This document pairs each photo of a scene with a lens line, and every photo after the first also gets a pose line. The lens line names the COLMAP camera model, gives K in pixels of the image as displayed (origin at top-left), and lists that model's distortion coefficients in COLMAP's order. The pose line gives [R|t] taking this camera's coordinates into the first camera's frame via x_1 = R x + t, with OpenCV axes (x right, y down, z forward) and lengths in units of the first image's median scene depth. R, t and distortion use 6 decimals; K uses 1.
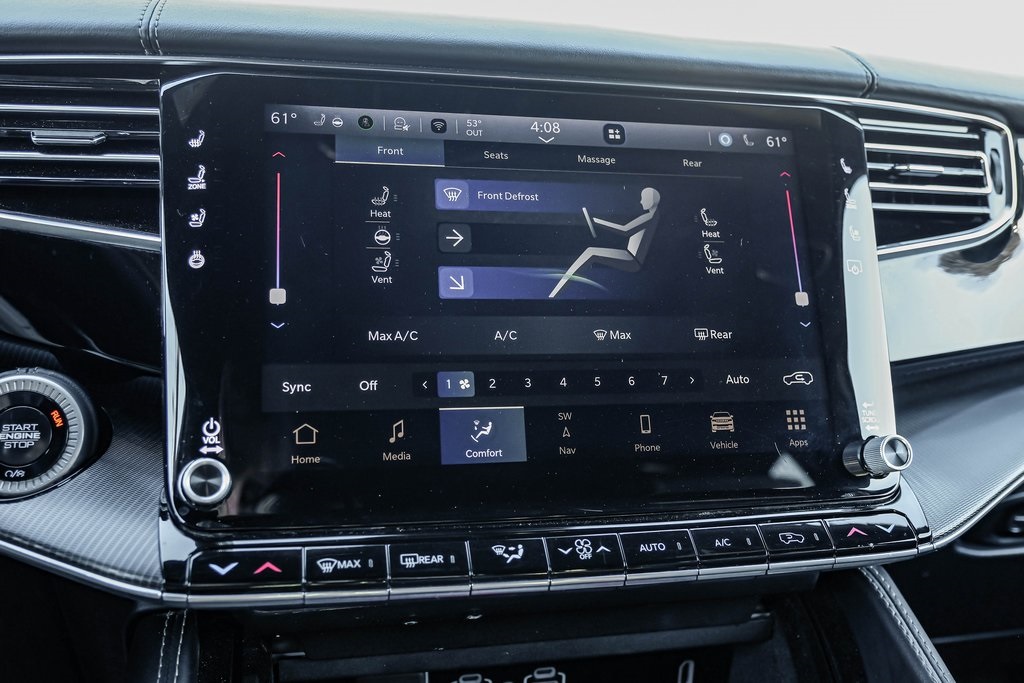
lens RADIAL K [[921.7, 0, 513.9], [0, 921.7, 311.1], [0, 0, 1]] dist [0.008804, -0.004192]
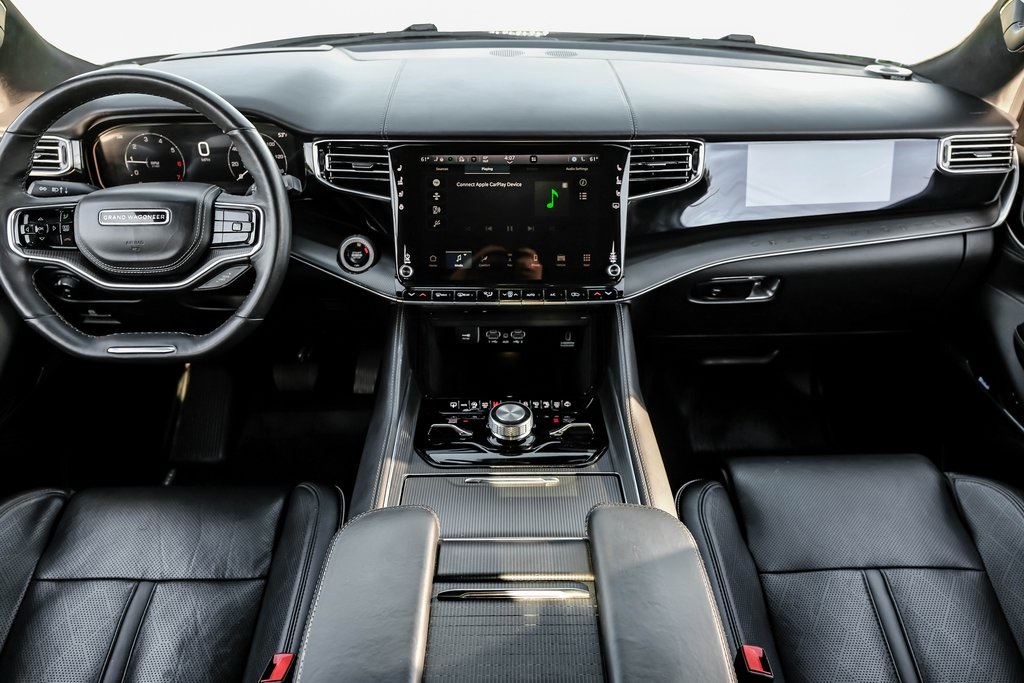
lens RADIAL K [[714.0, 0, 496.4], [0, 714.0, 338.3], [0, 0, 1]] dist [-0.002836, -0.004290]
pose [[0.978263, 0.065191, -0.196856, 0.613095], [0.004316, 0.942694, 0.333631, -0.527392], [0.207325, -0.327228, 0.921921, -1.690375]]
